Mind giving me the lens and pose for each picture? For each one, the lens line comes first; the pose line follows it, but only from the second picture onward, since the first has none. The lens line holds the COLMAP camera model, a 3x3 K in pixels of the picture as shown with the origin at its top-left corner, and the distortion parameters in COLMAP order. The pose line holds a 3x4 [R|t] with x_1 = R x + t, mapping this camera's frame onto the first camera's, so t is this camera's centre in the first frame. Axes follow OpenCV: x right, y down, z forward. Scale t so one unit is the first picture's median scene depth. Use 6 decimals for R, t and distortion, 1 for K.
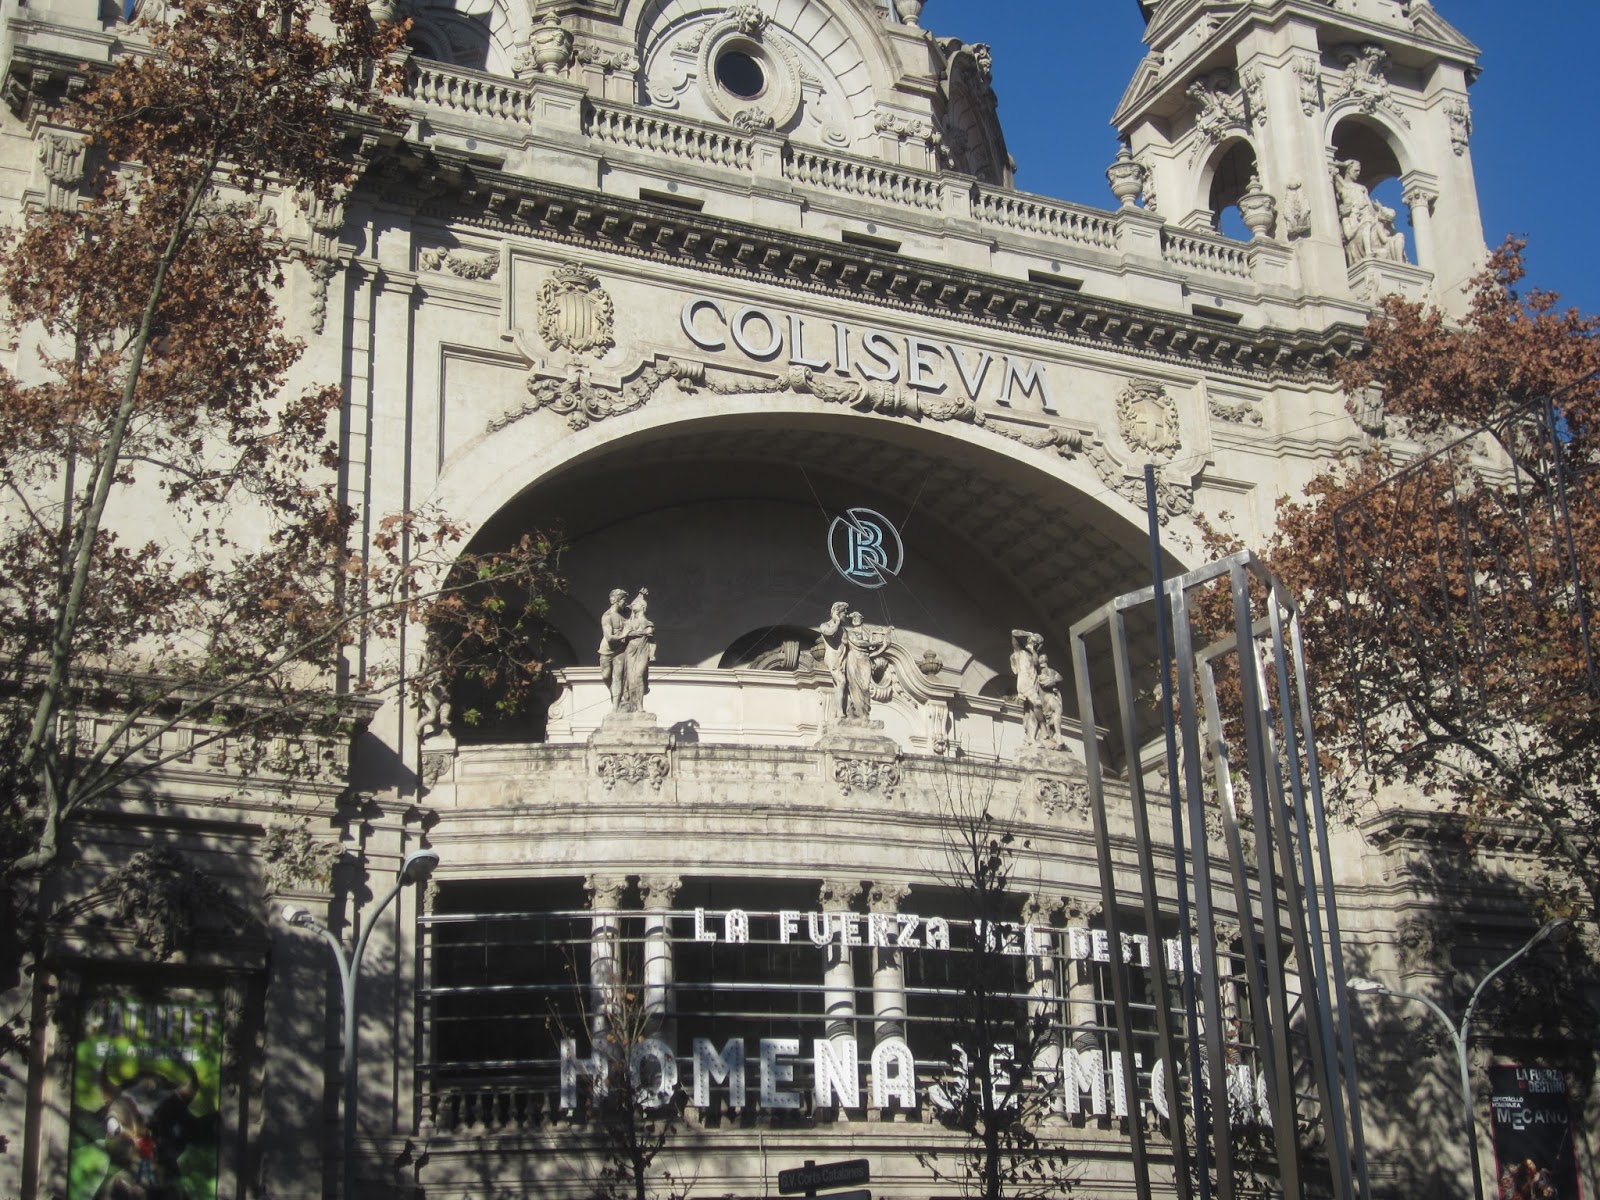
lens RADIAL K [[2423.1, 0, 796.9], [0, 2423.1, 595.3], [0, 0, 1]] dist [-0.136694, 0.126055]
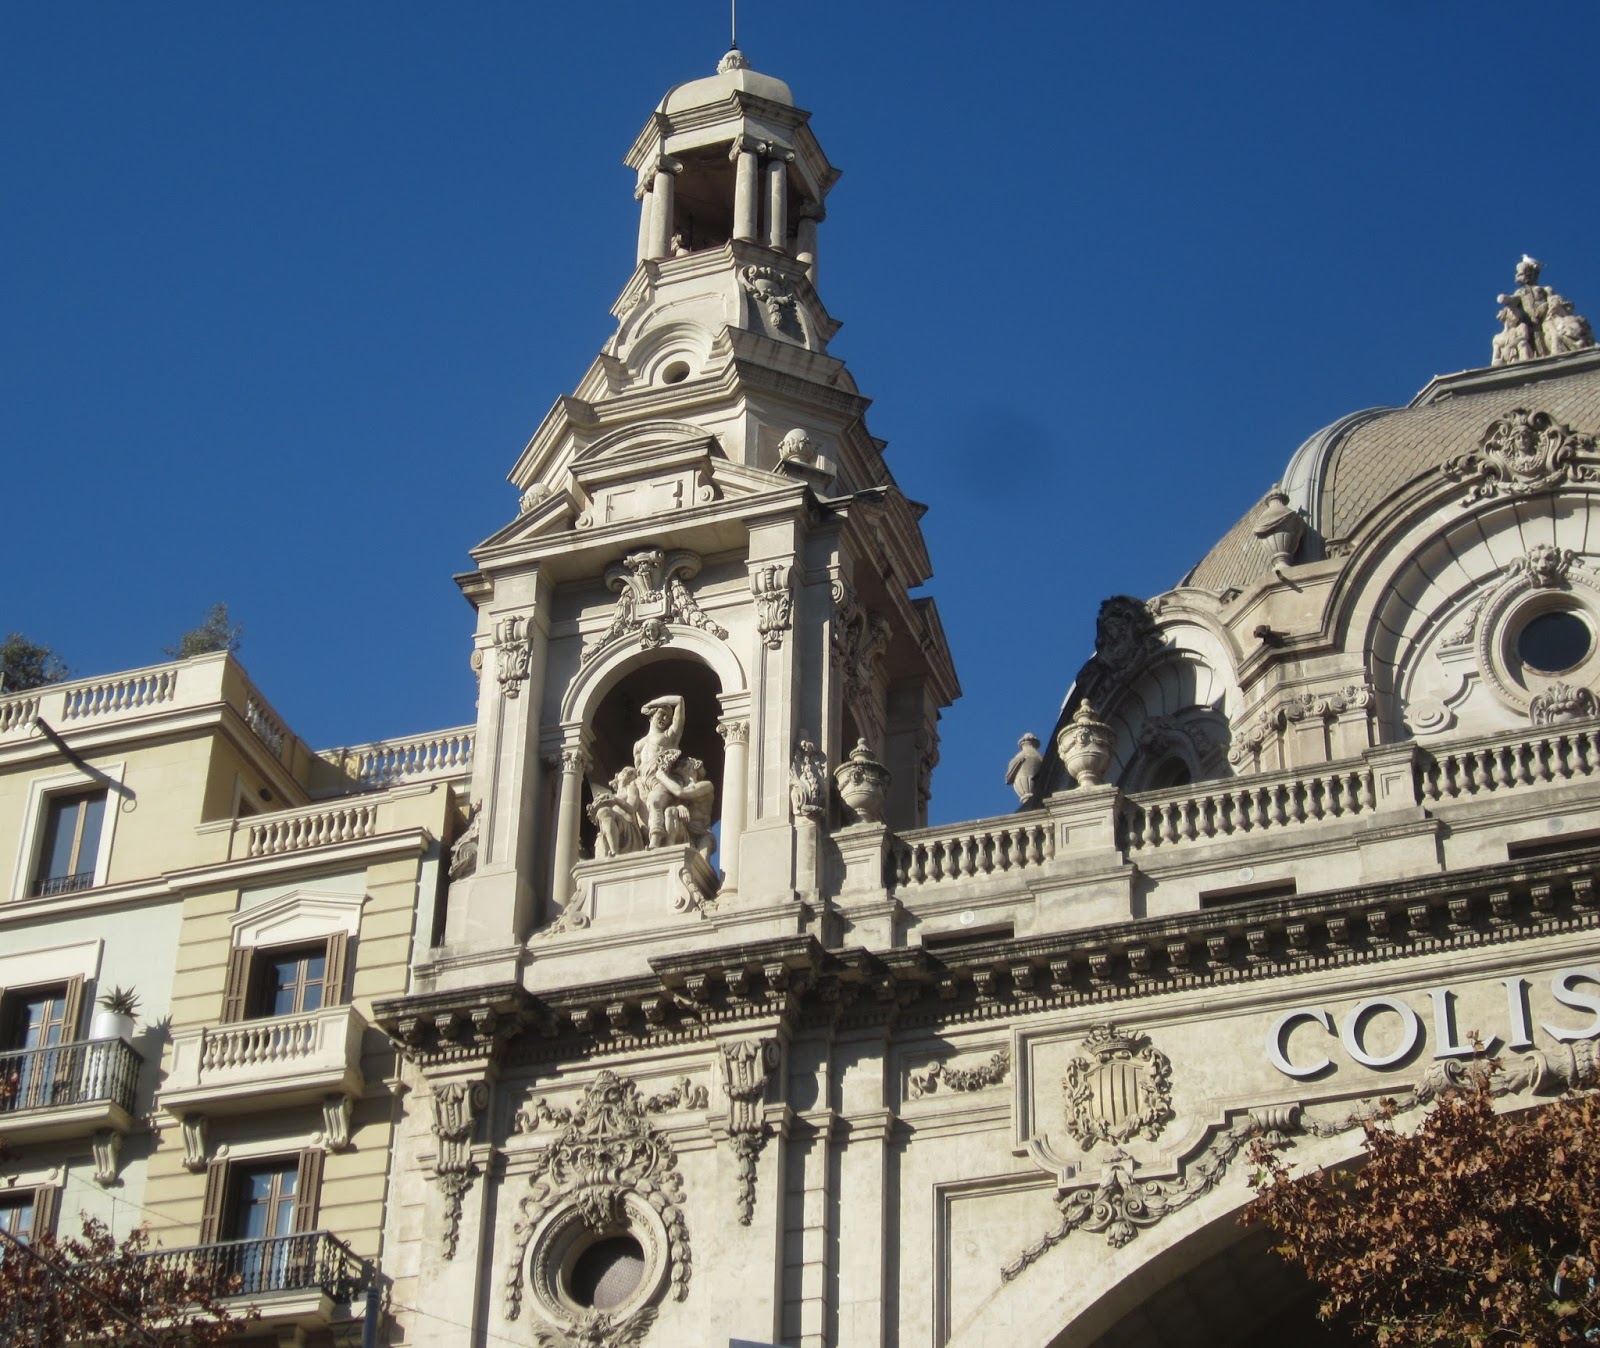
lens RADIAL K [[3156.3, 0, 728.5], [0, 3156.3, 648.3], [0, 0, 1]] dist [-0.171793, 0.138391]
pose [[0.676083, -0.370314, -0.637007, 0.496307], [0.192498, 0.923276, -0.332425, 0.056308], [0.711235, 0.102124, 0.695496, 0.228842]]
